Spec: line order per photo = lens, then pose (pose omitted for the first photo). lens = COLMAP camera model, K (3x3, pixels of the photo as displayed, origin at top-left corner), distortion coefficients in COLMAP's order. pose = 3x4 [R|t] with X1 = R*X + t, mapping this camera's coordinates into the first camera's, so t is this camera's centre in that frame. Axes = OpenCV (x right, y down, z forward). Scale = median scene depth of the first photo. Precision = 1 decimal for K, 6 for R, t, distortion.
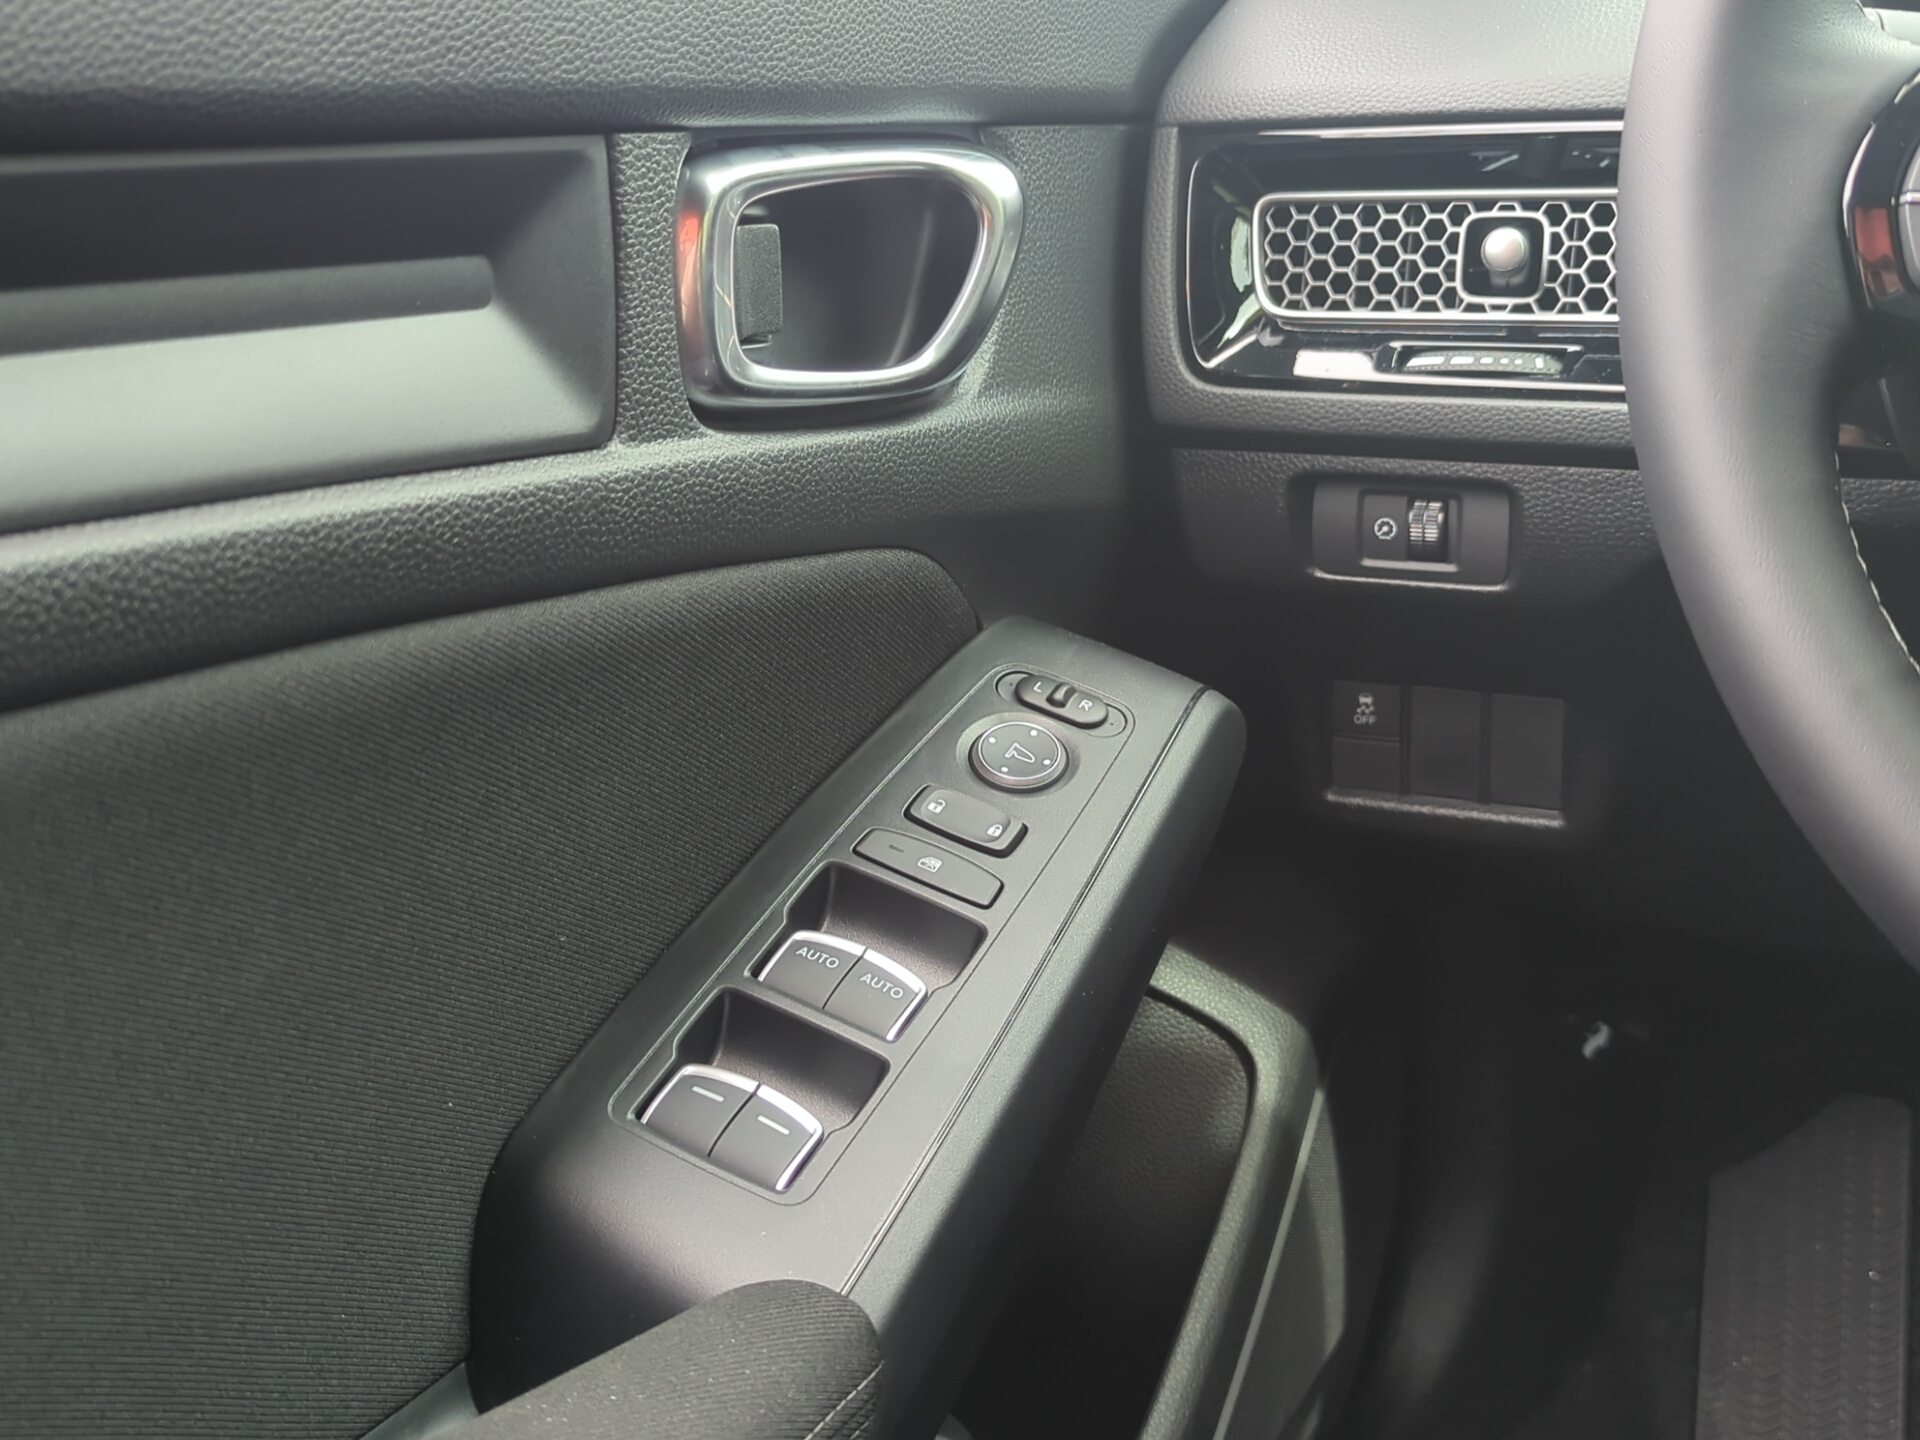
lens RADIAL K [[2270.3, 0, 964.7], [0, 2270.3, 702.0], [0, 0, 1]] dist [0.025864, 0.000000]
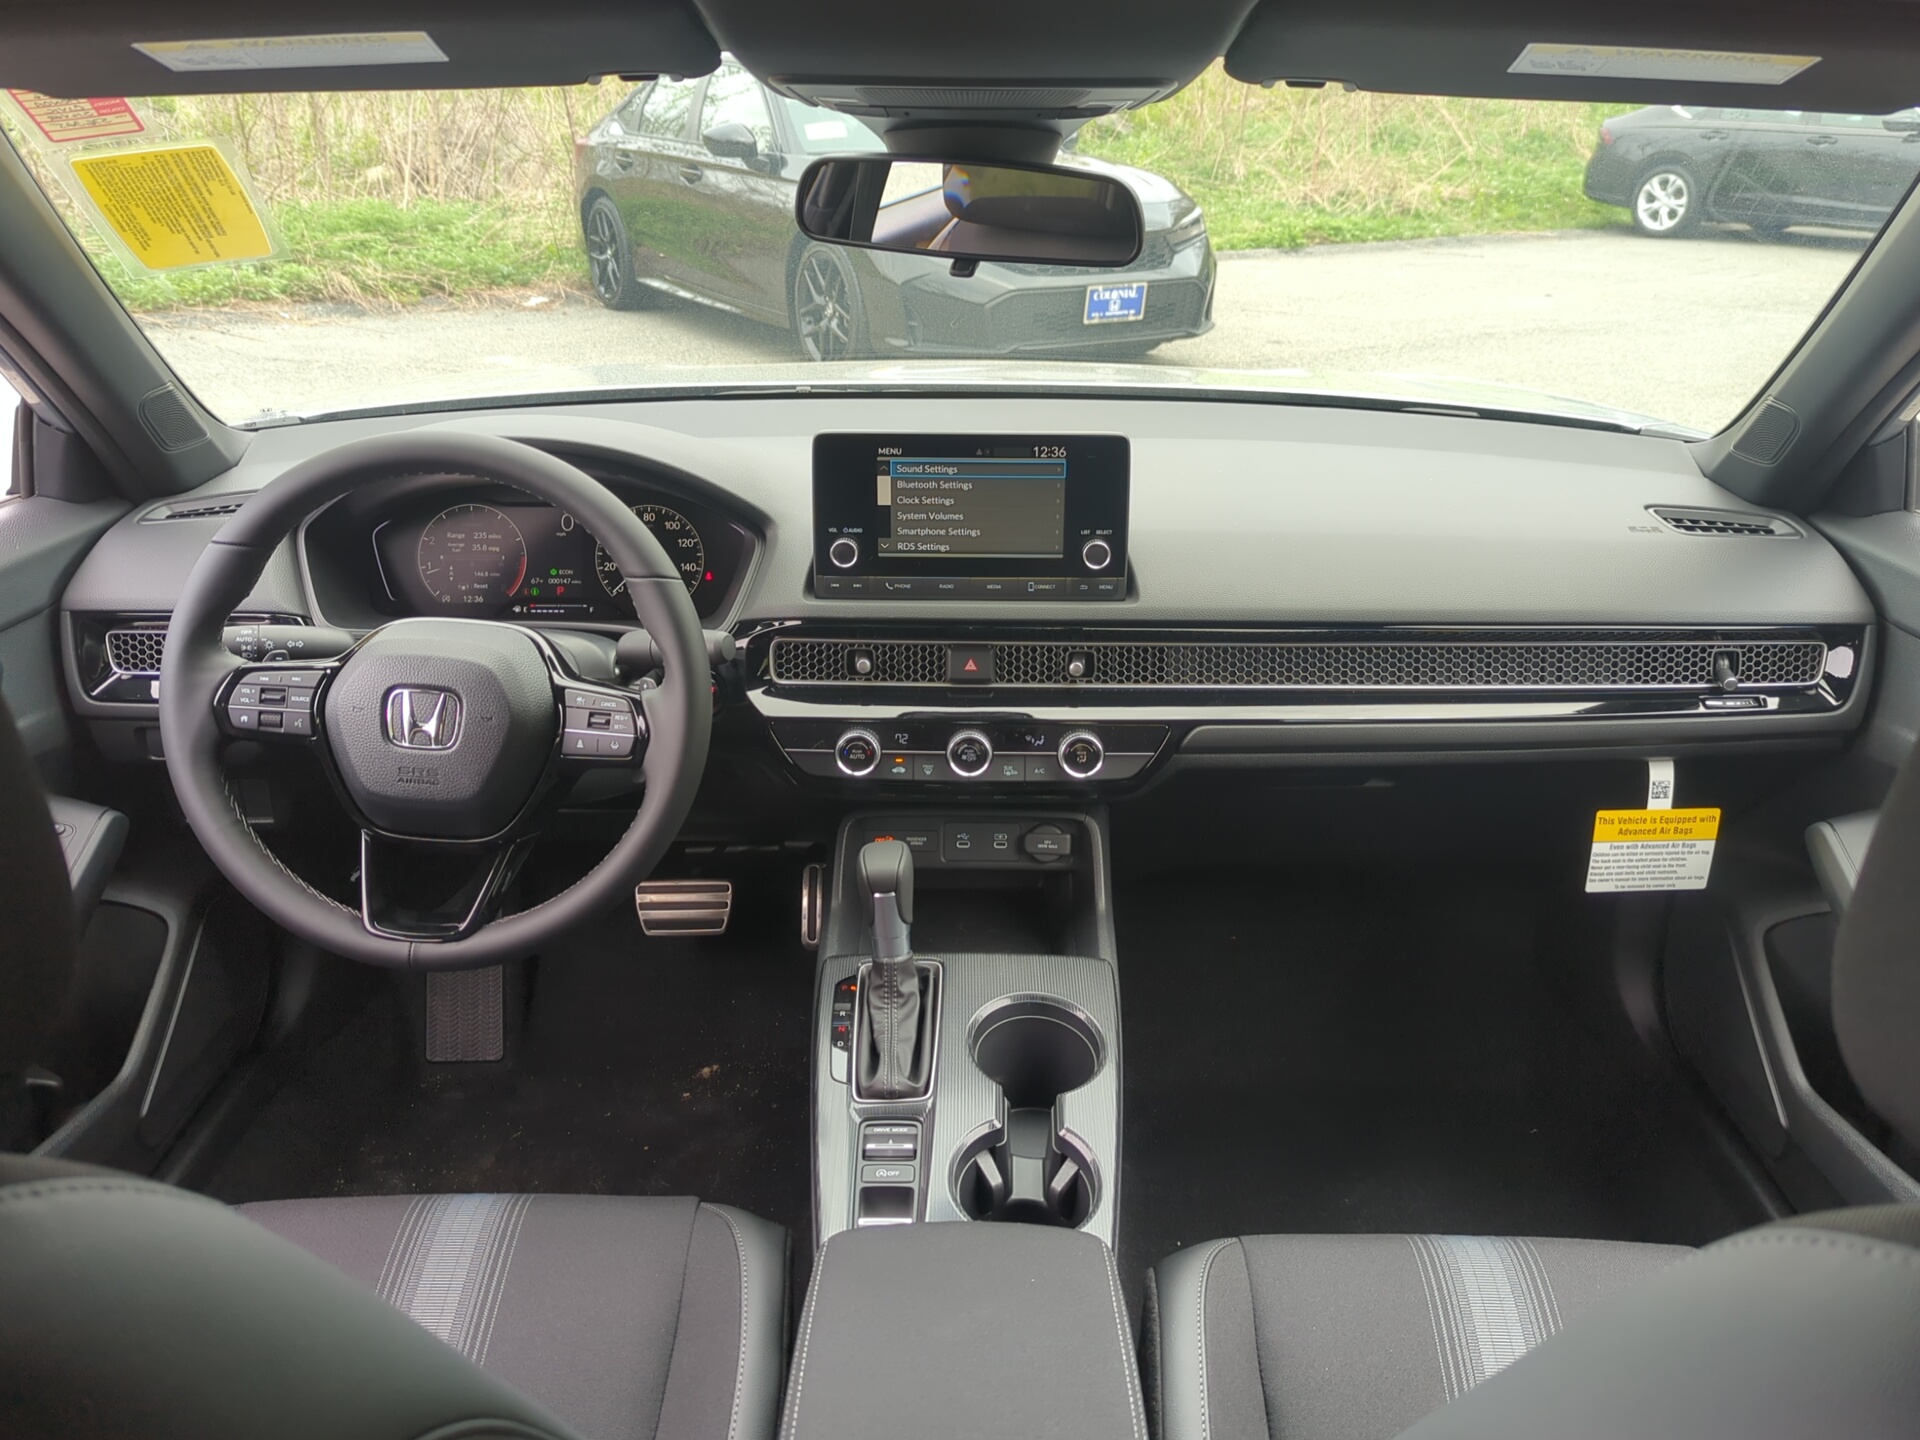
lens RADIAL K [[1542.2, 0, 974.0], [0, 1542.2, 688.9], [0, 0, 1]] dist [0.036648, -0.018475]
pose [[0.883842, -0.124692, 0.450860, 0.215720], [0.083216, 0.990357, 0.110765, -0.297841], [-0.460324, -0.060380, 0.885695, -1.299390]]
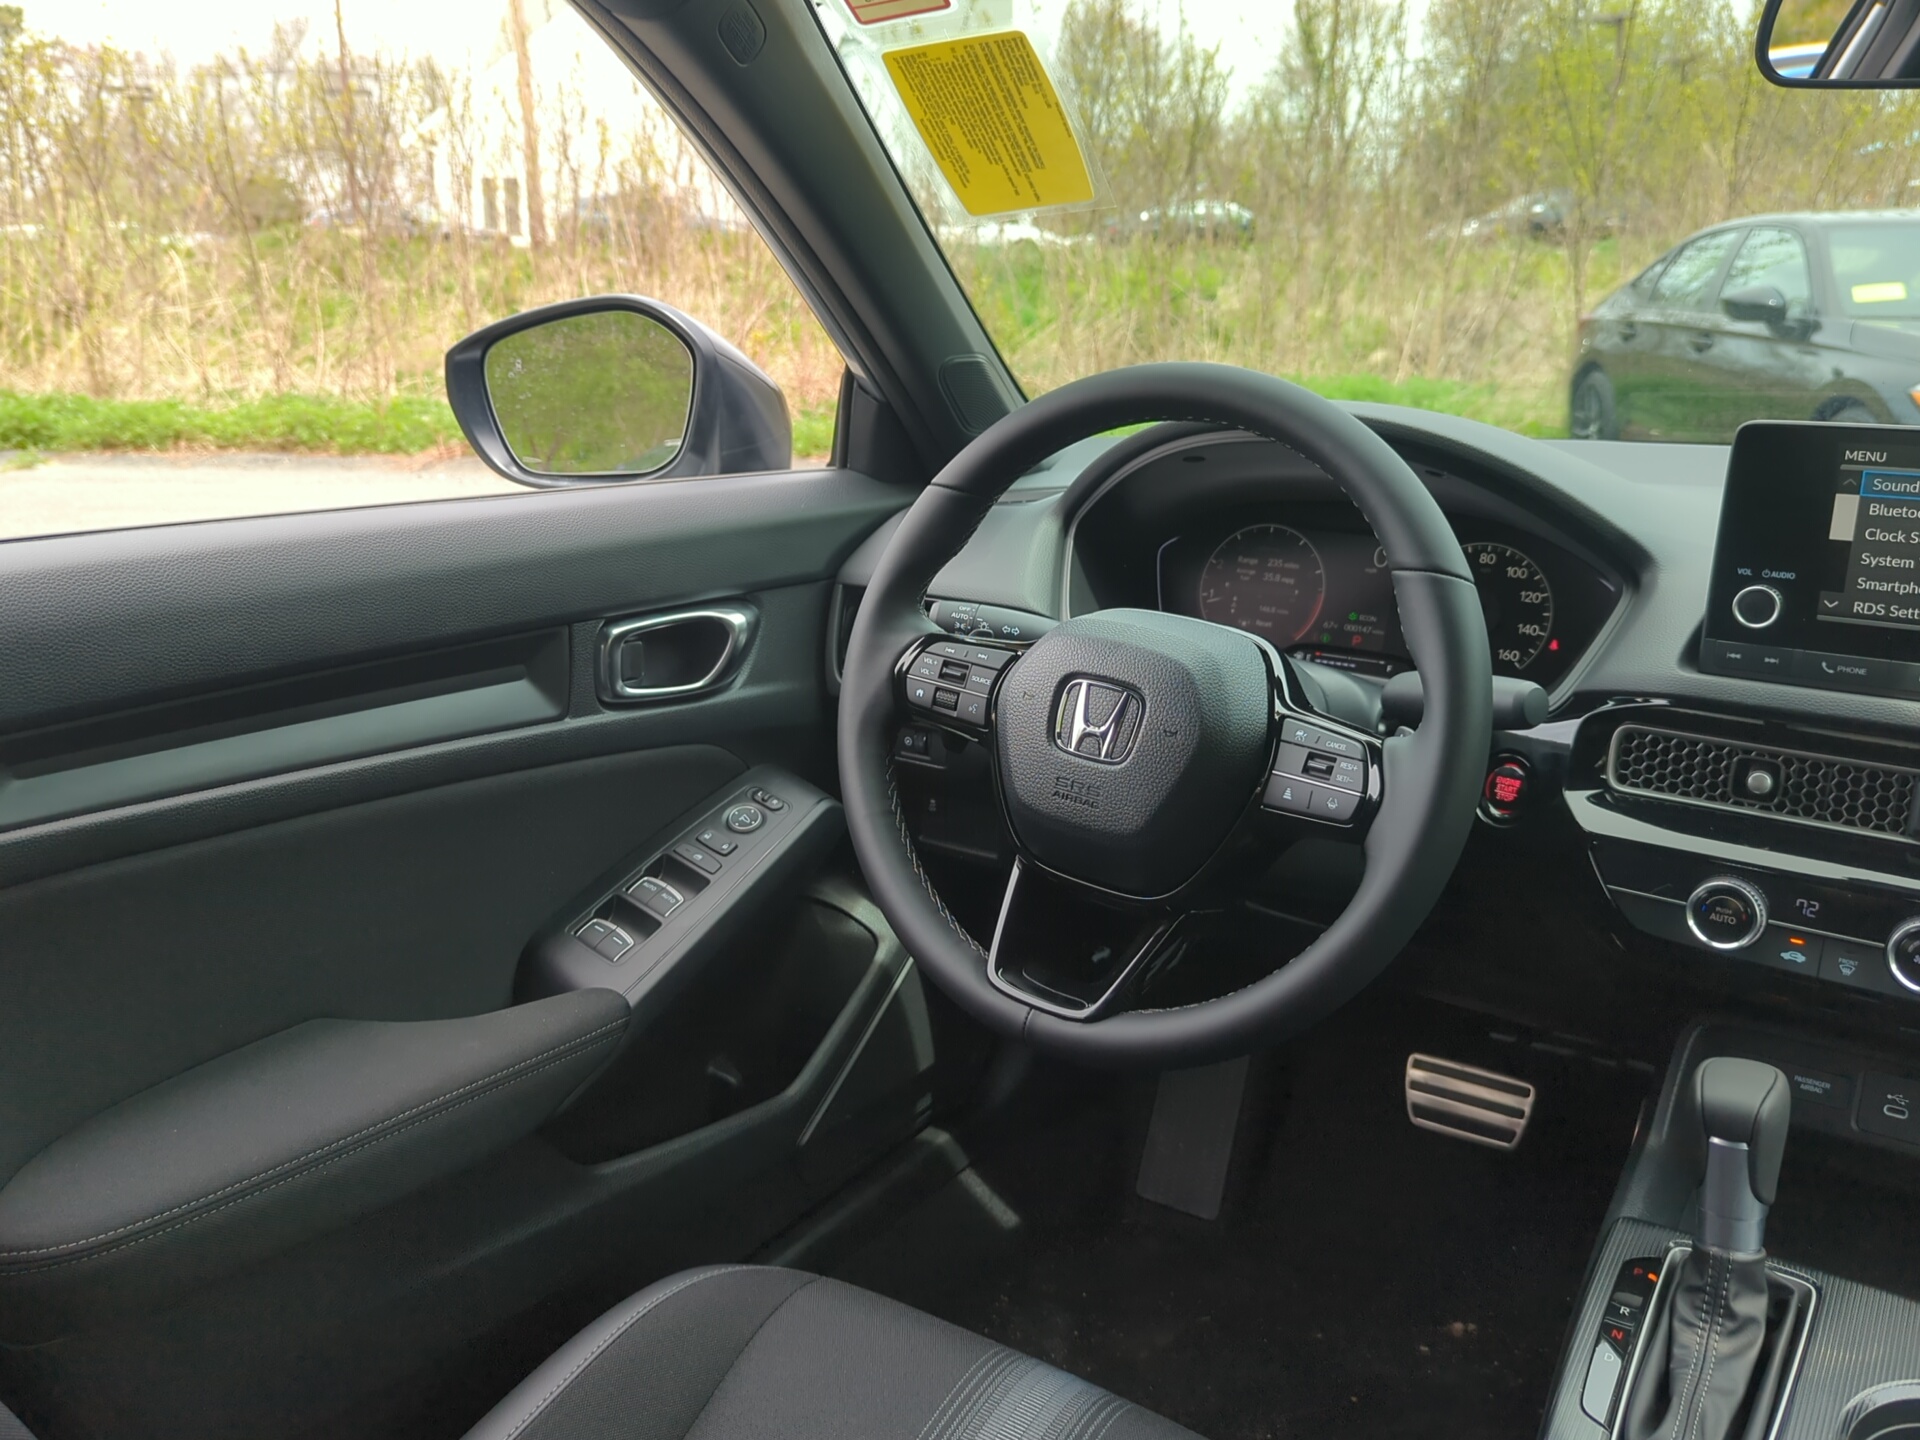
lens RADIAL K [[1542.2, 0, 980.5], [0, 1542.2, 699.8], [0, 0, 1]] dist [0.036648, -0.018475]
pose [[0.991747, 0.074430, -0.104397, 0.482051], [-0.075481, 0.997128, -0.006145, -0.128291], [0.103640, 0.013974, 0.994517, -0.814839]]
